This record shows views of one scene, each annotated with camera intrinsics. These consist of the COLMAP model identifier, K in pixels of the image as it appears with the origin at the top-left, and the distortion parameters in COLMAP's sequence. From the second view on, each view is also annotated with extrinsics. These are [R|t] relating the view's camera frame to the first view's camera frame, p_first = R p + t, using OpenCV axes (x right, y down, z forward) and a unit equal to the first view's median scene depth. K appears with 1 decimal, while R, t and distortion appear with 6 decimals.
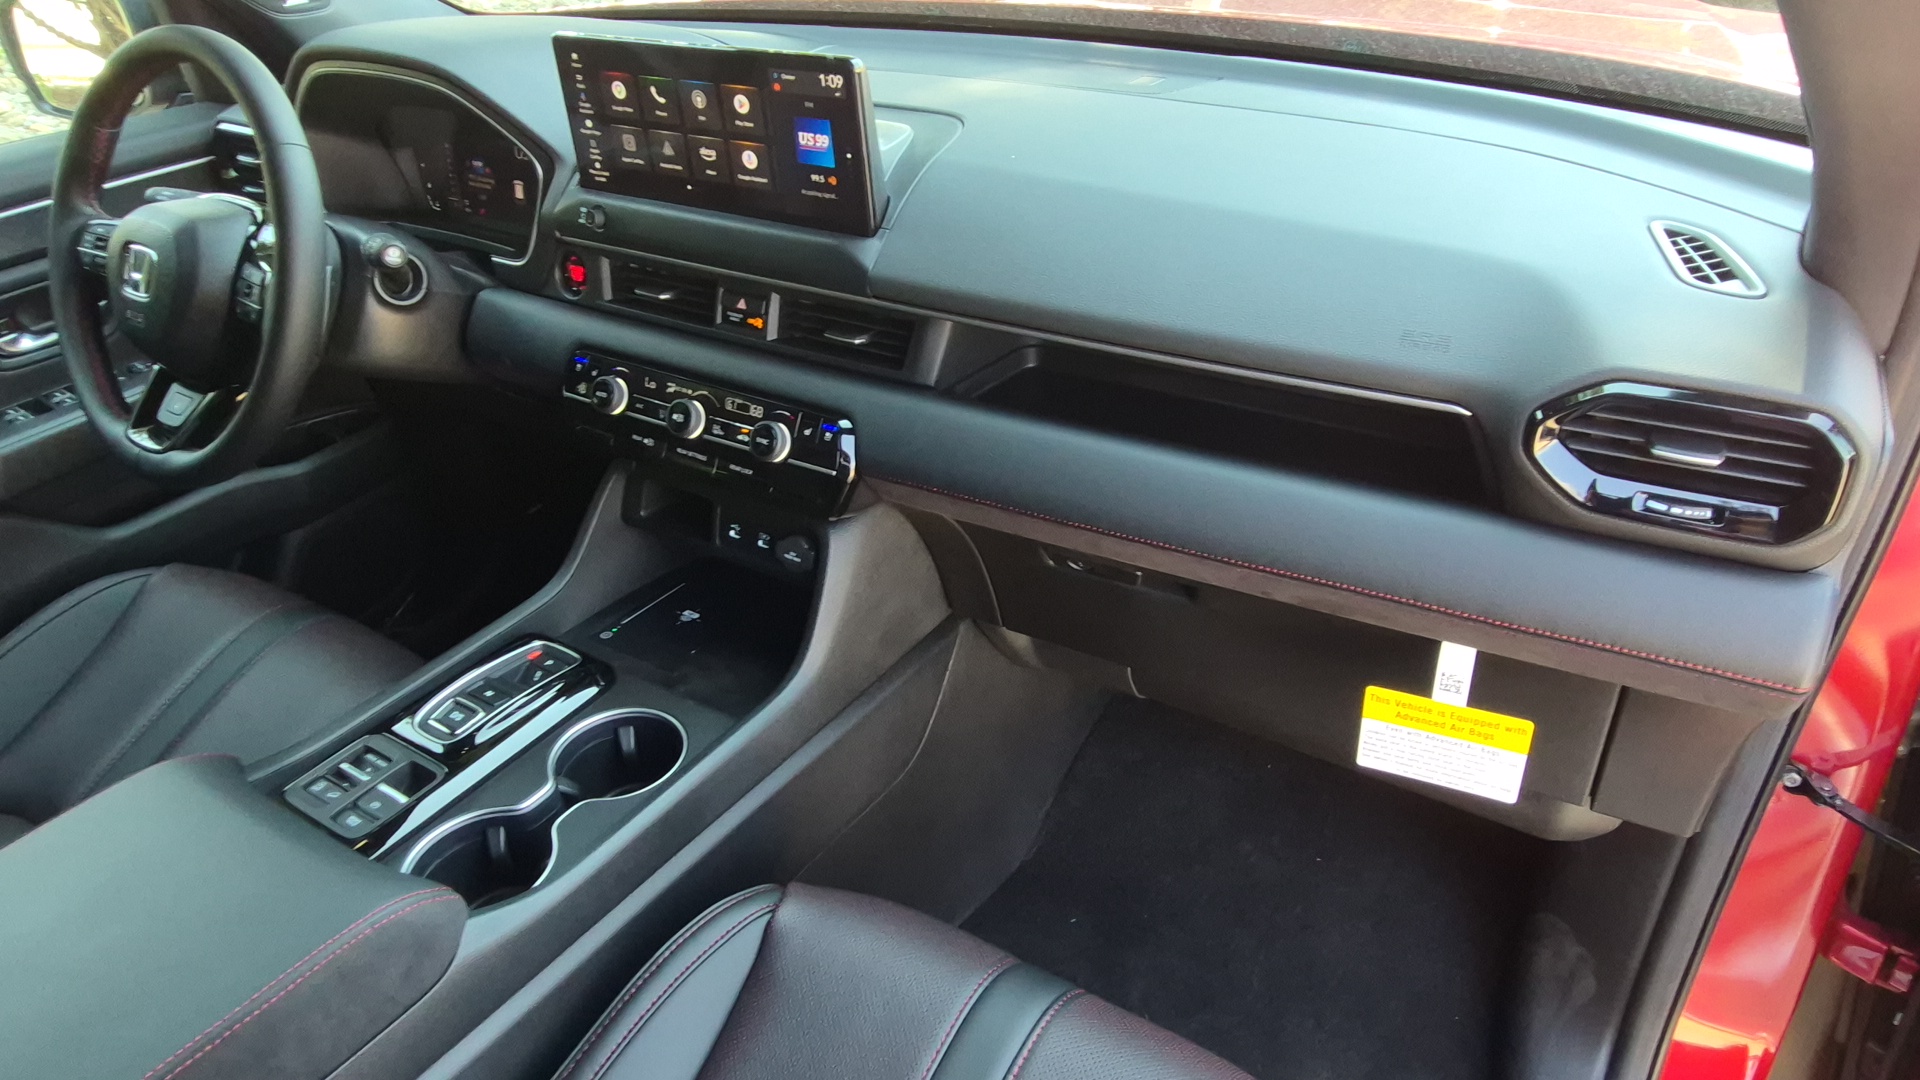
lens RADIAL K [[1246.0, 0, 957.5], [0, 1246.0, 503.1], [0, 0, 1]] dist [-0.001632, 0.002678]
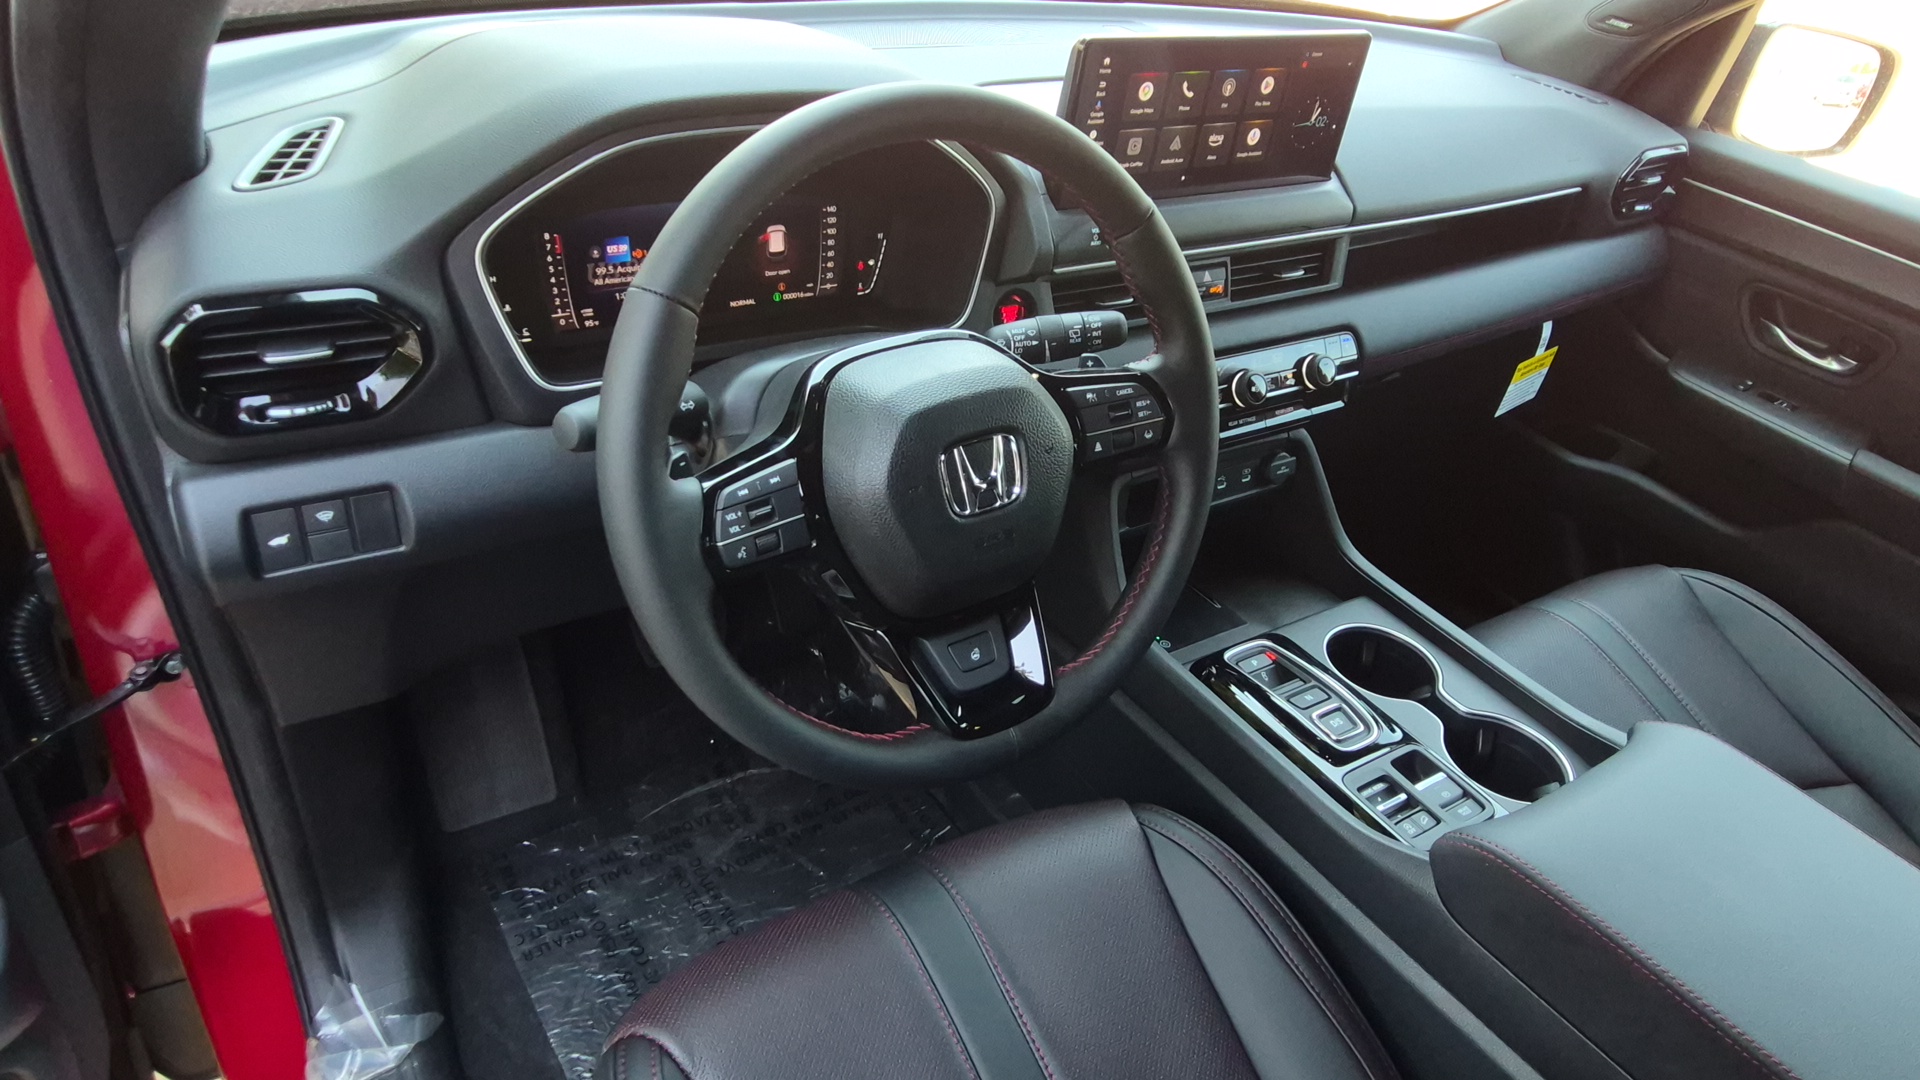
lens RADIAL K [[1161.3, 0, 970.0], [0, 1161.3, 526.2], [0, 0, 1]] dist [-0.011577, 0.000218]
pose [[0.406637, -0.437913, 0.801797, -1.187404], [0.344192, 0.886399, 0.309560, -0.360245], [-0.846273, 0.150094, 0.511169, 0.718178]]
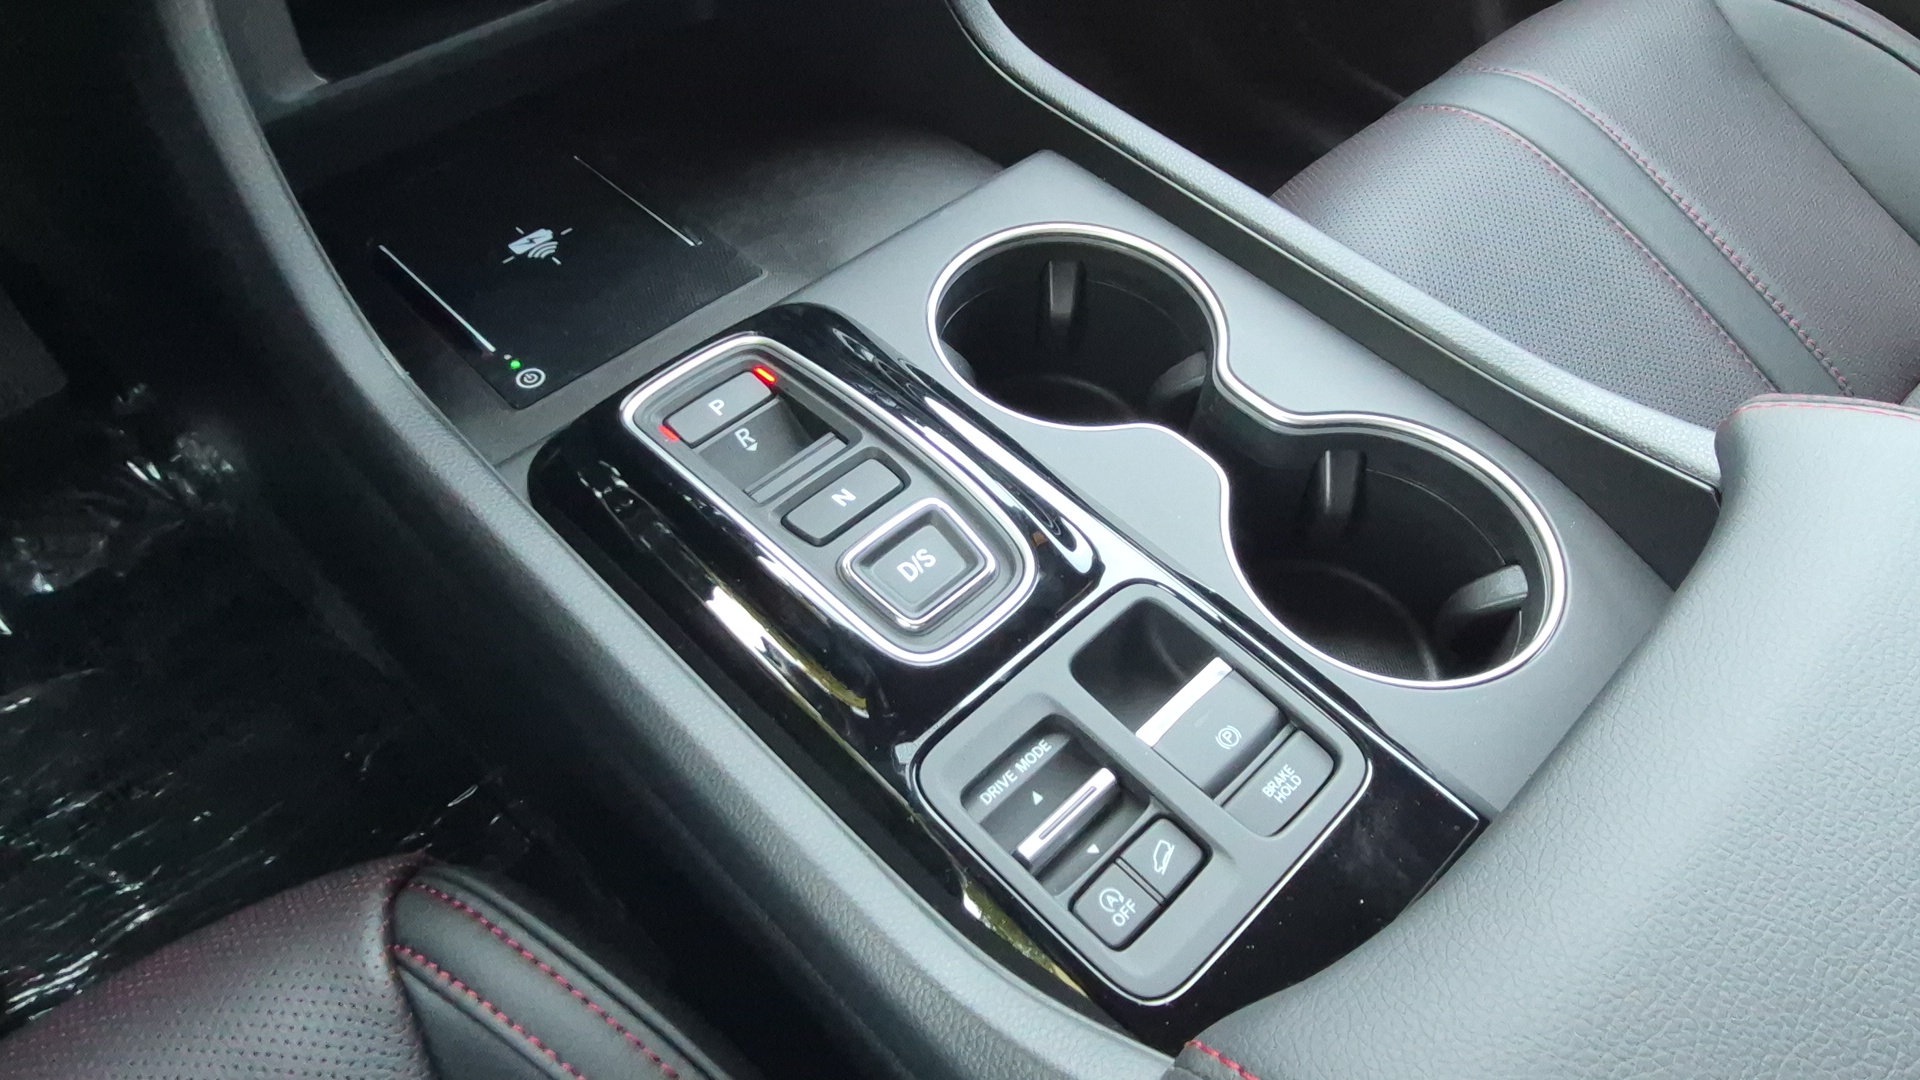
lens RADIAL K [[1246.0, 0, 956.7], [0, 1246.0, 546.9], [0, 0, 1]] dist [-0.001632, 0.002678]
pose [[0.217042, -0.749473, 0.625446, -0.600067], [0.446441, 0.645997, 0.619176, -0.043210], [-0.868092, 0.144838, 0.474804, 0.794131]]
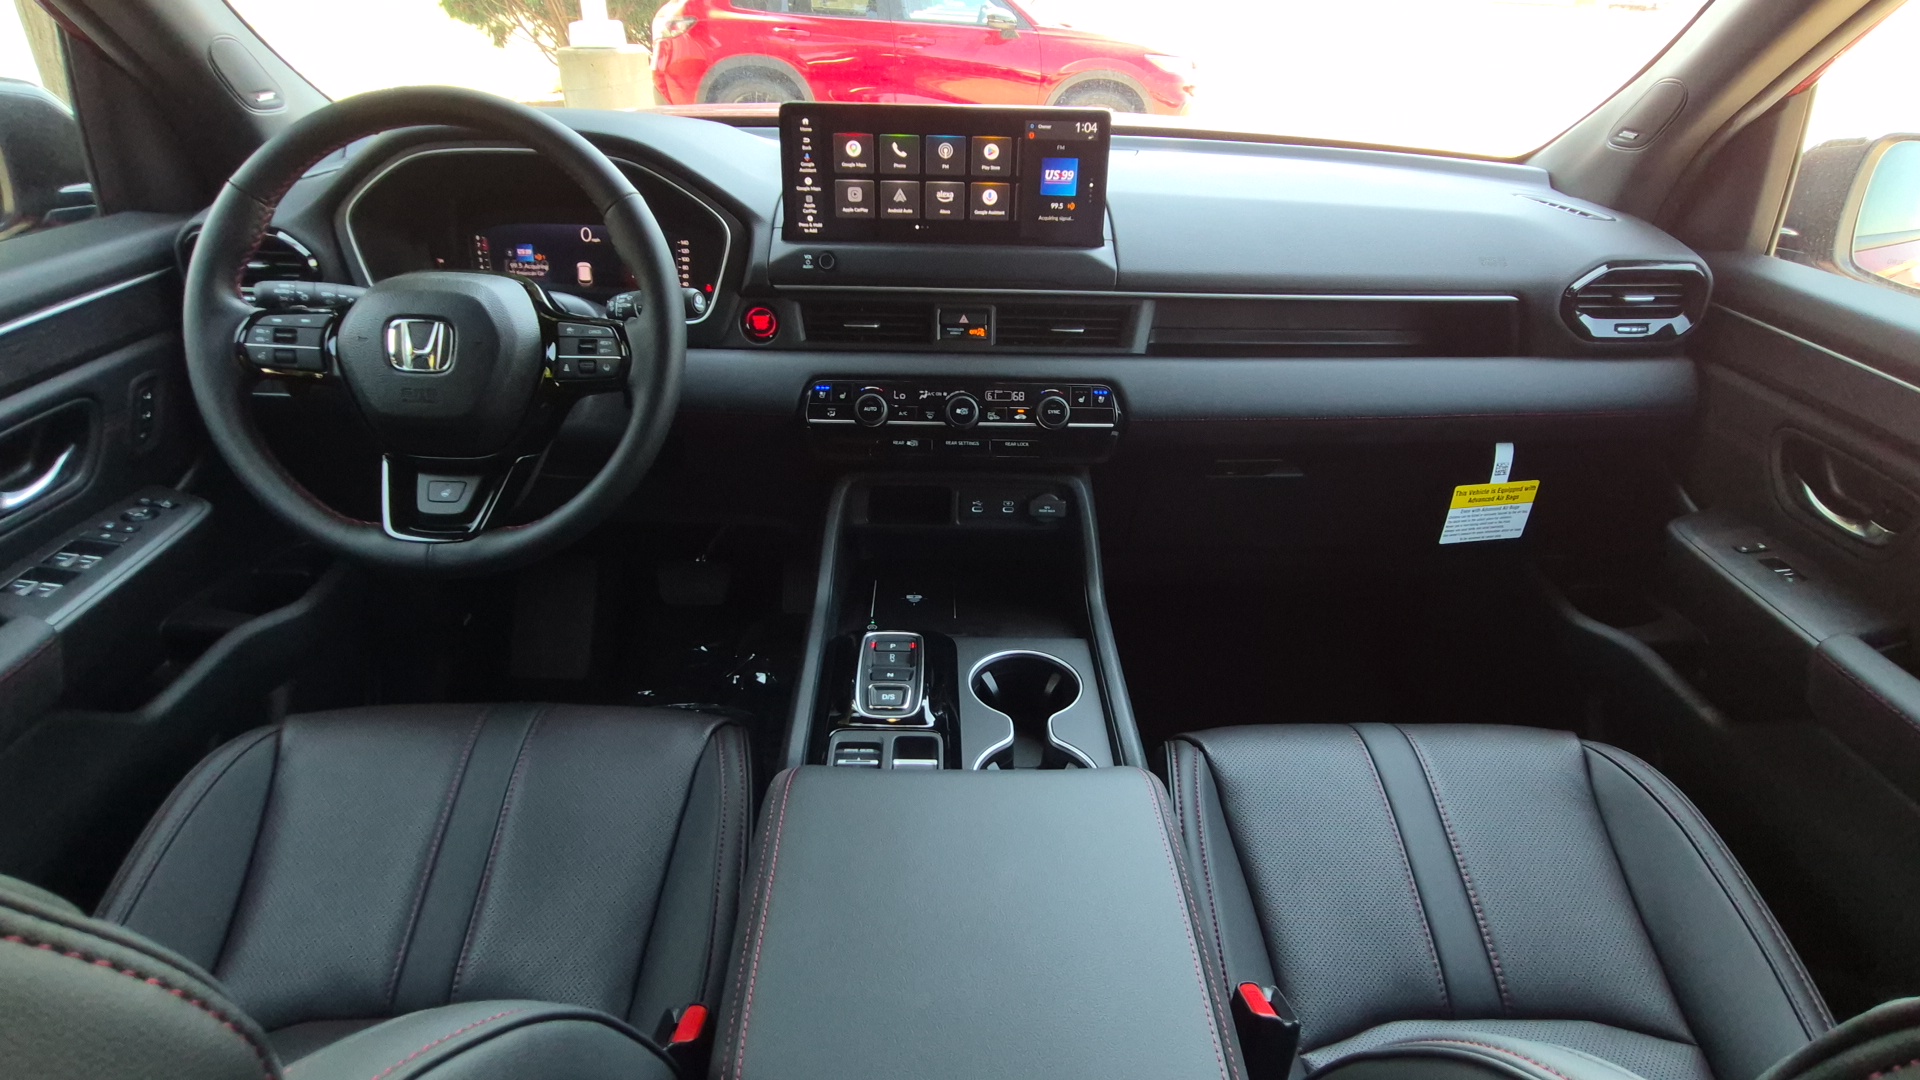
lens RADIAL K [[1030.5, 0, 969.9], [0, 1030.5, 521.5], [0, 0, 1]] dist [-0.013249, 0.000318]
pose [[0.825319, -0.199221, 0.528355, -0.771015], [0.231321, 0.972862, 0.005490, 0.031637], [-0.515111, 0.117689, 0.849006, 0.161010]]
